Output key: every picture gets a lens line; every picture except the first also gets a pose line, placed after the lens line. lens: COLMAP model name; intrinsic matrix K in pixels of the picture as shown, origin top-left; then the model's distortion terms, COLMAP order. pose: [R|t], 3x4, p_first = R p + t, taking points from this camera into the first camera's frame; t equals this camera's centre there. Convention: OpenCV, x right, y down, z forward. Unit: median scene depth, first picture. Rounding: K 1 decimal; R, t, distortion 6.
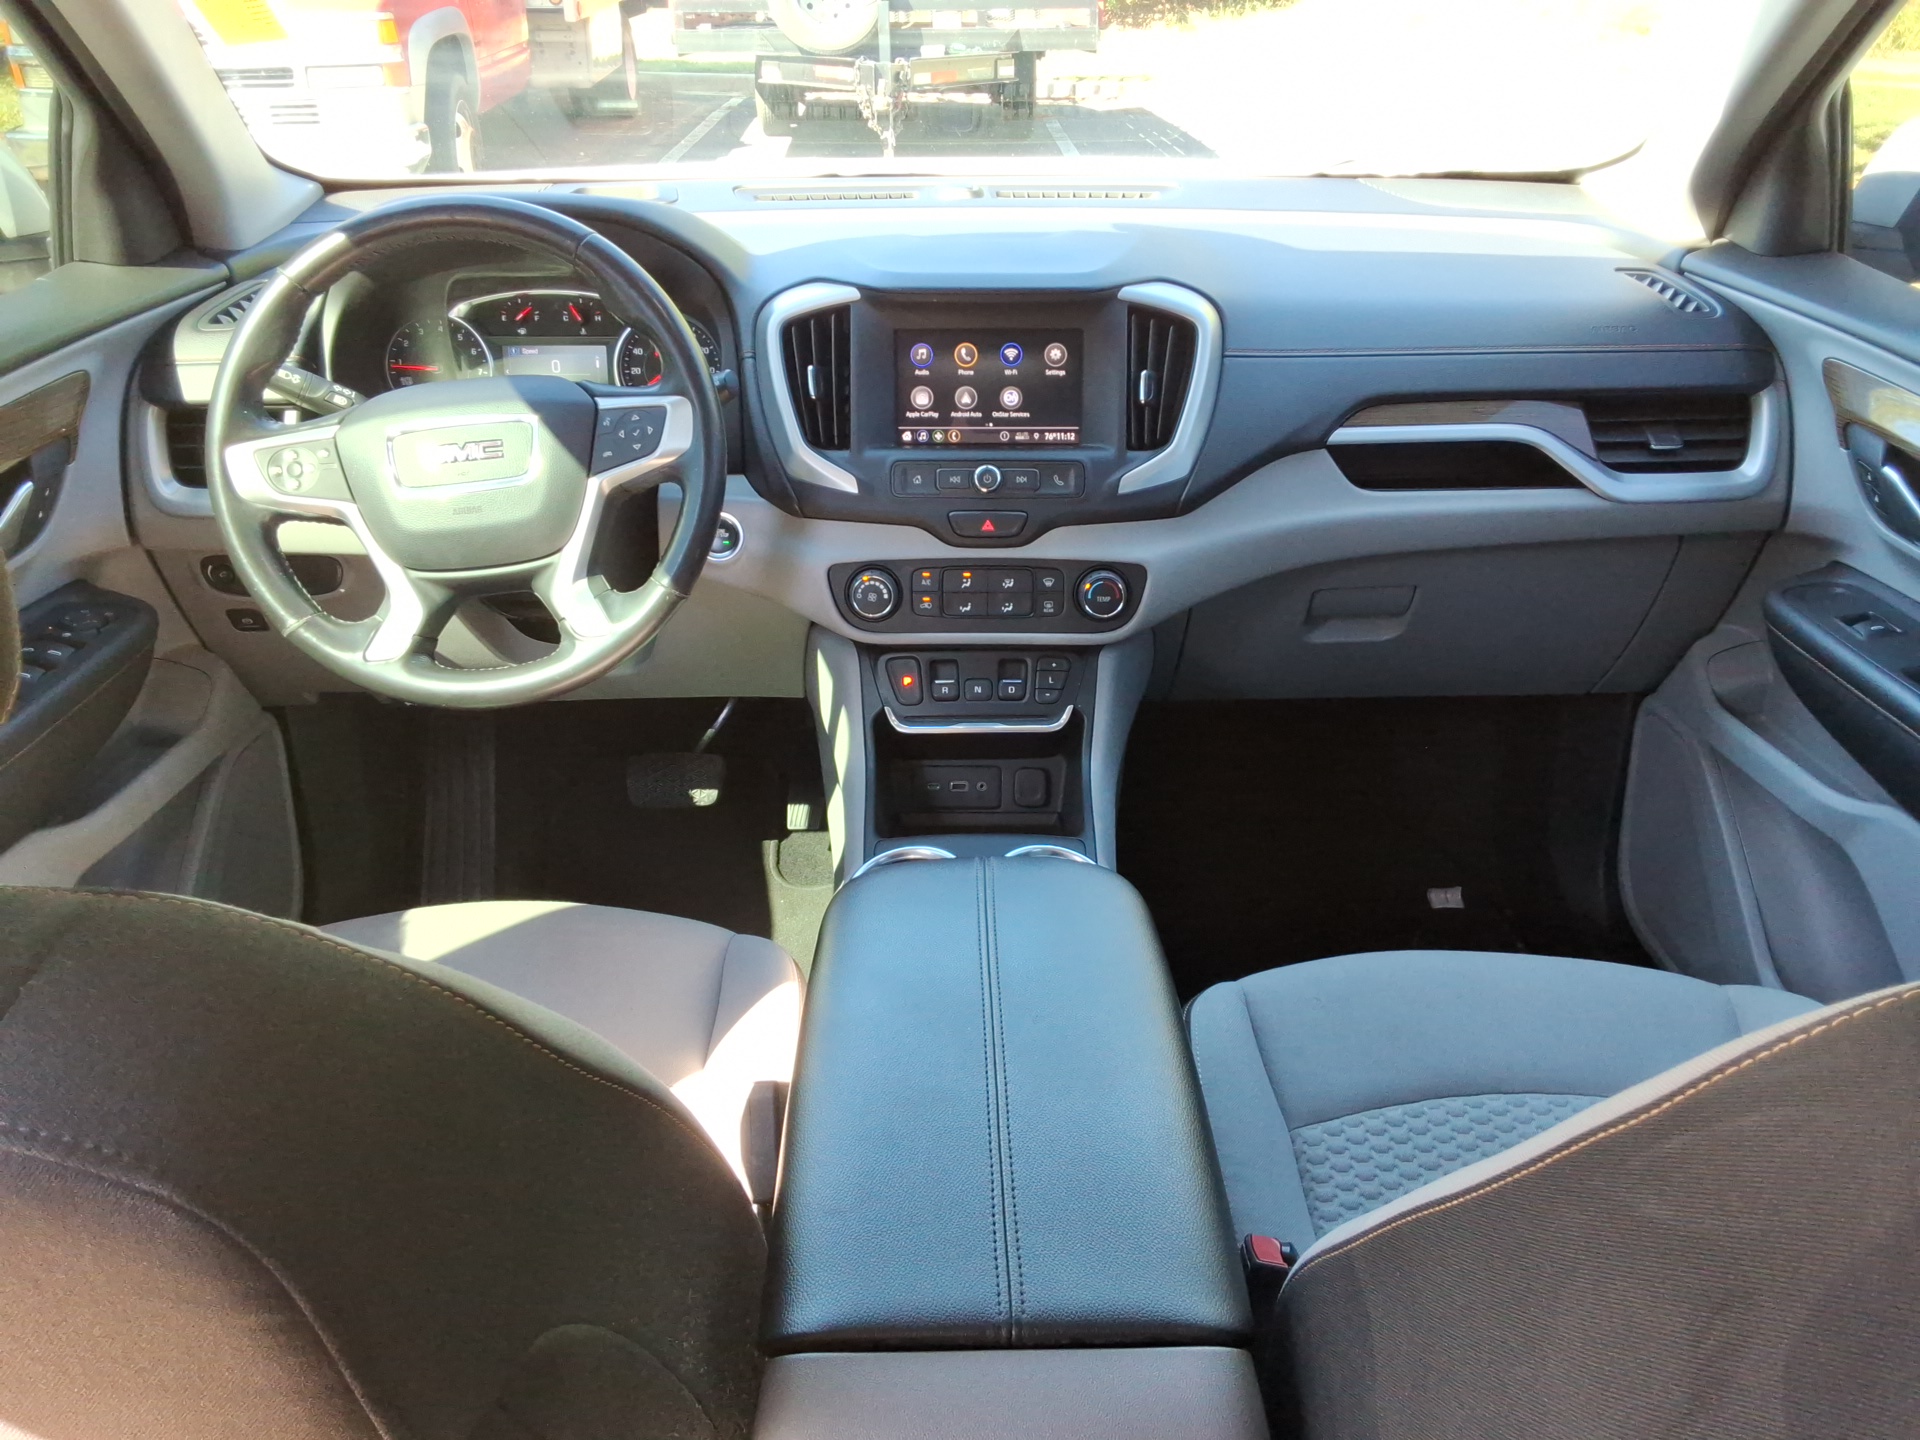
lens RADIAL K [[1522.6, 0, 971.5], [0, 1522.6, 711.0], [0, 0, 1]] dist [0.117966, -0.172649]
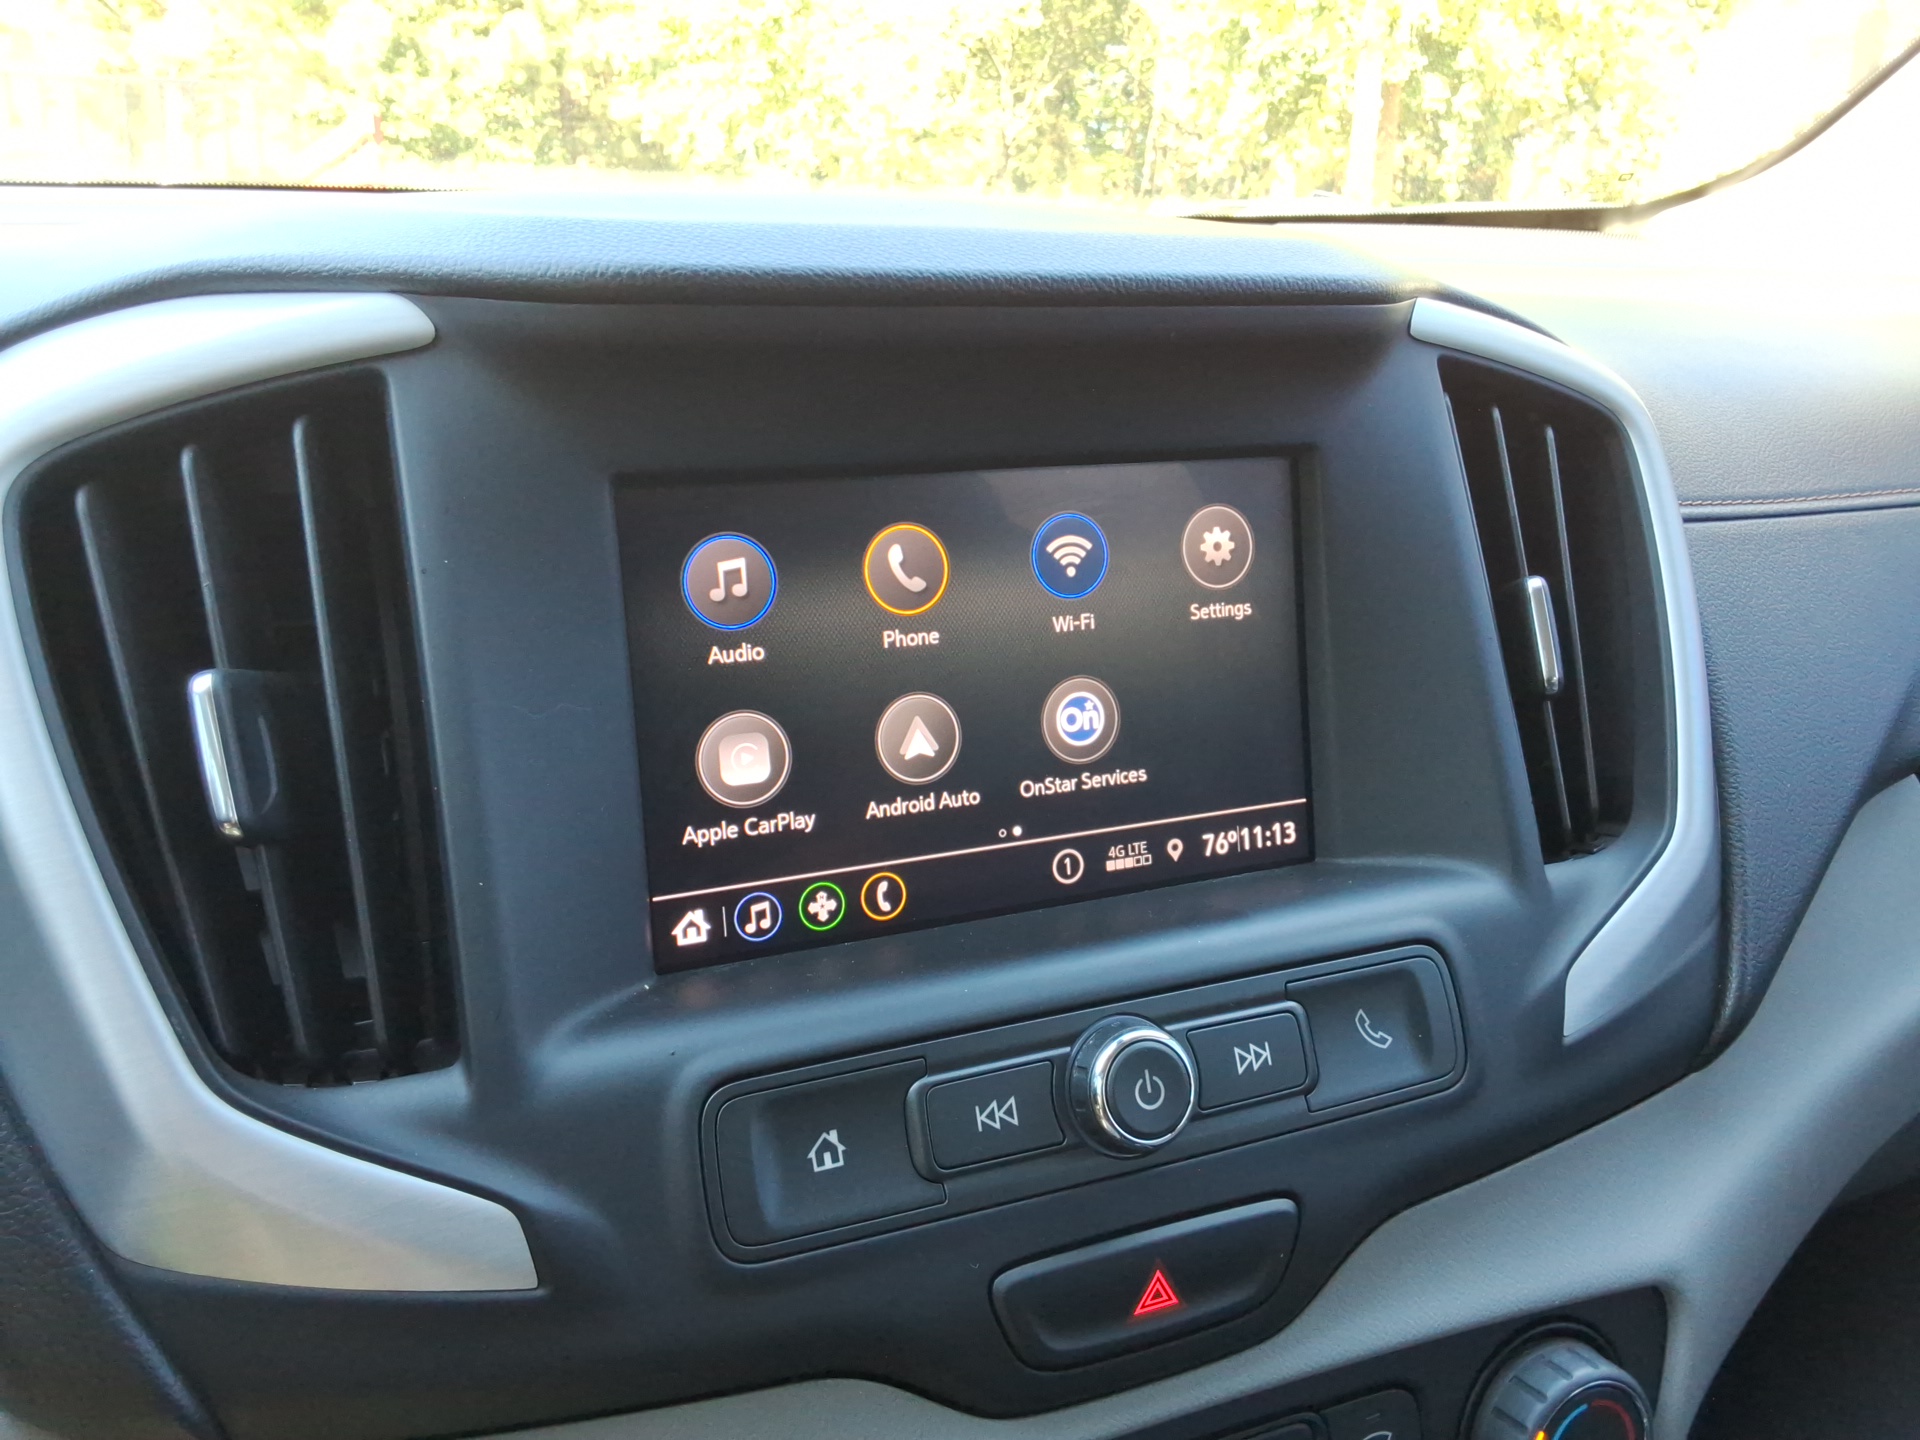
lens RADIAL K [[1522.6, 0, 971.5], [0, 1522.6, 711.0], [0, 0, 1]] dist [0.117966, -0.172649]
pose [[0.904642, -0.101663, 0.413869, -0.096773], [0.160612, 0.980854, -0.110129, -0.181408], [-0.394749, 0.166100, 0.903650, 0.778380]]
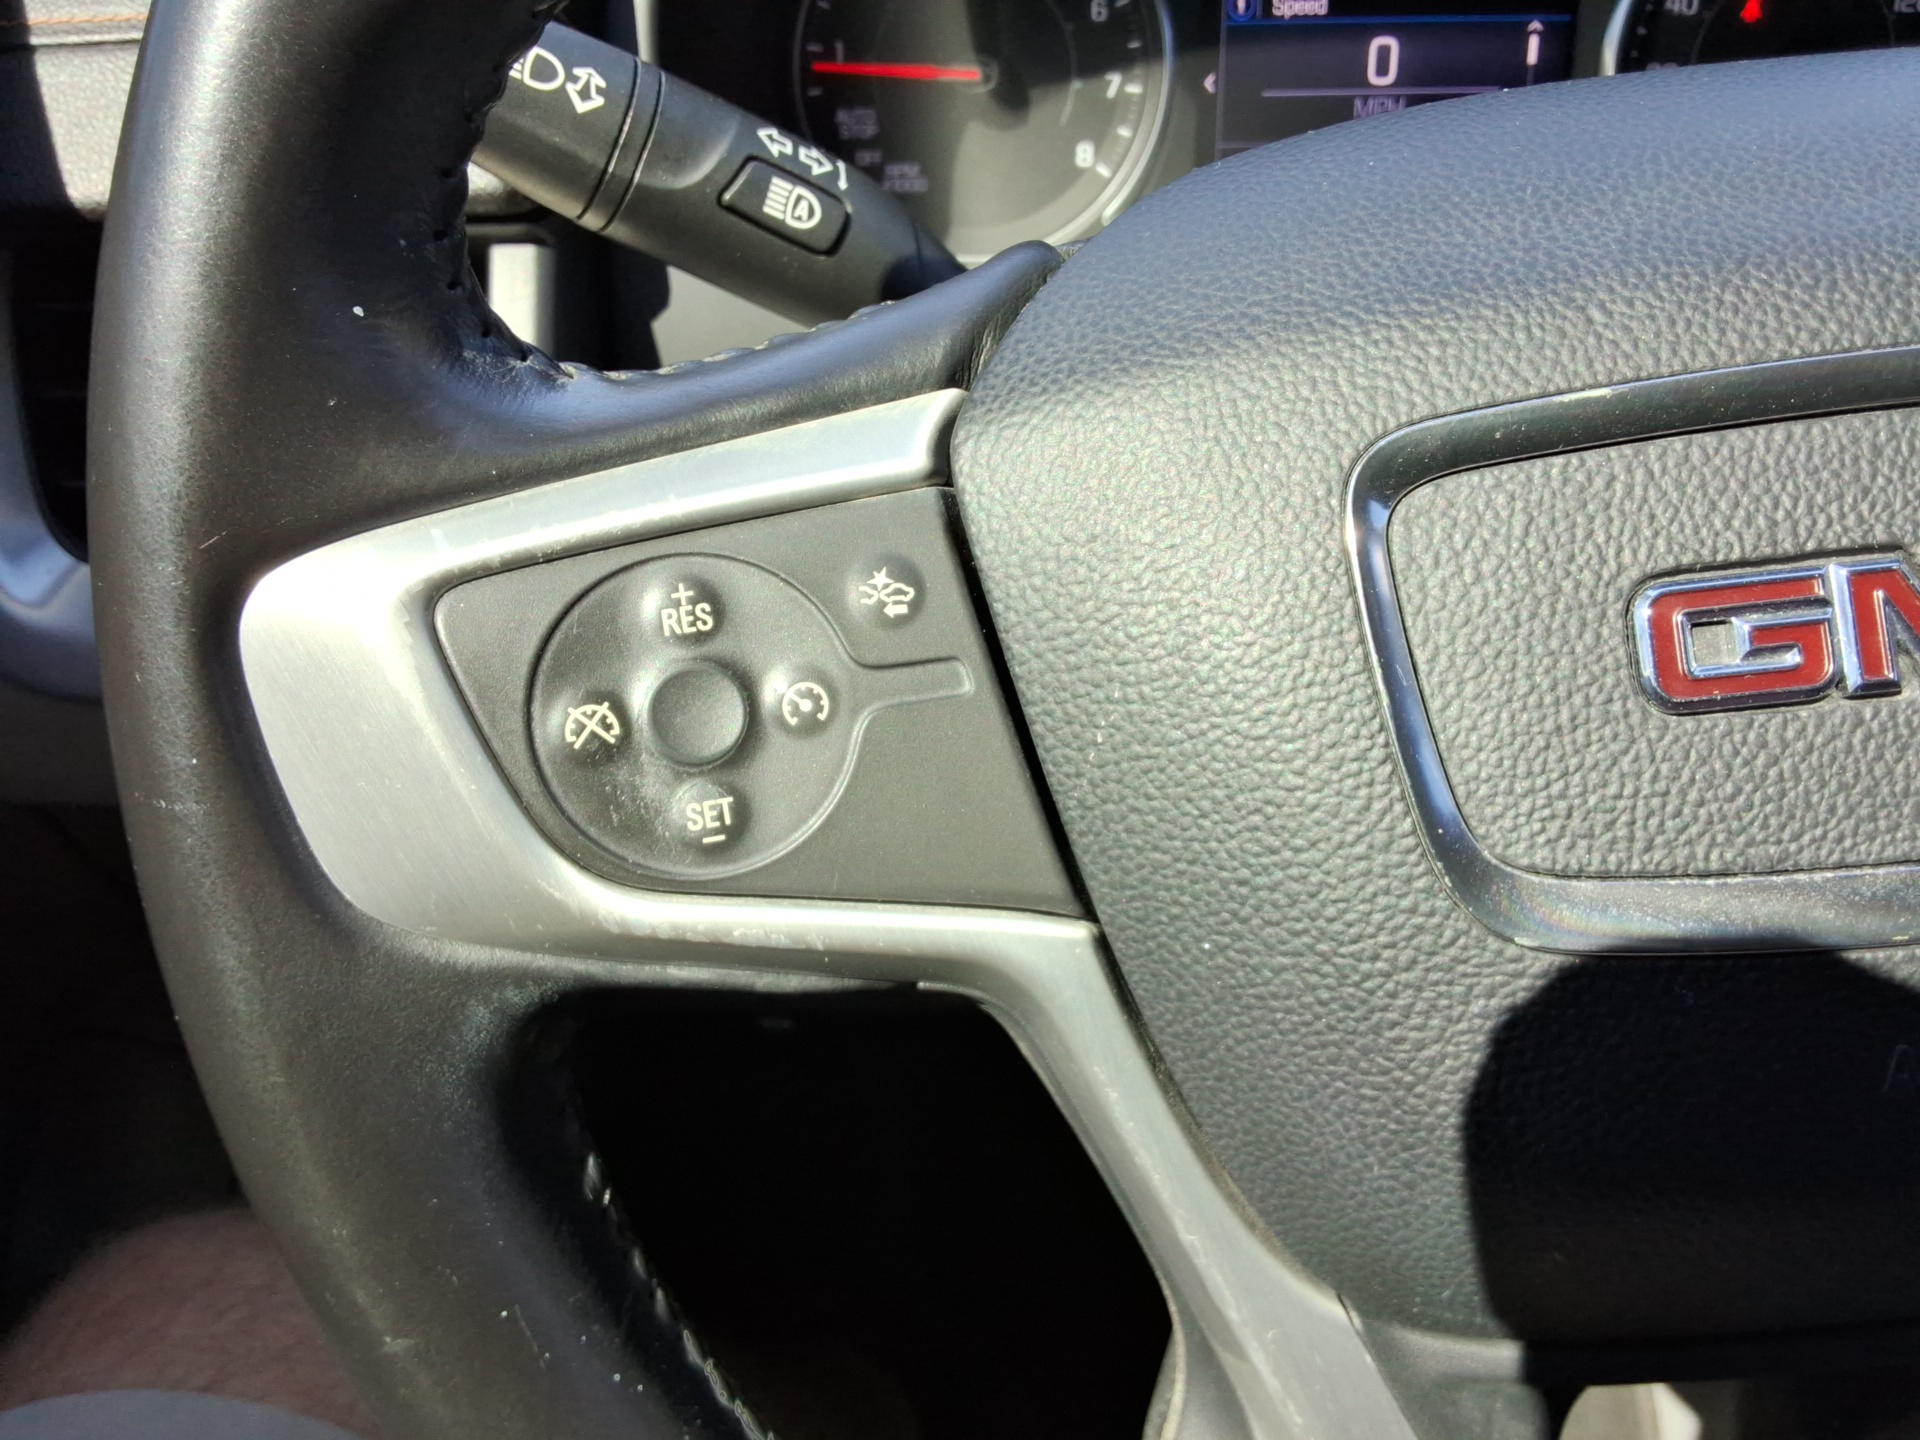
lens RADIAL K [[1555.6, 0, 960.0], [0, 1555.6, 720.0], [0, 0, 1]] dist [0.076667, -0.113666]
pose [[0.998908, 0.010765, -0.045466, -0.361180], [-0.004551, 0.990888, 0.134610, -0.155825], [0.046501, -0.134256, 0.989855, 0.760080]]
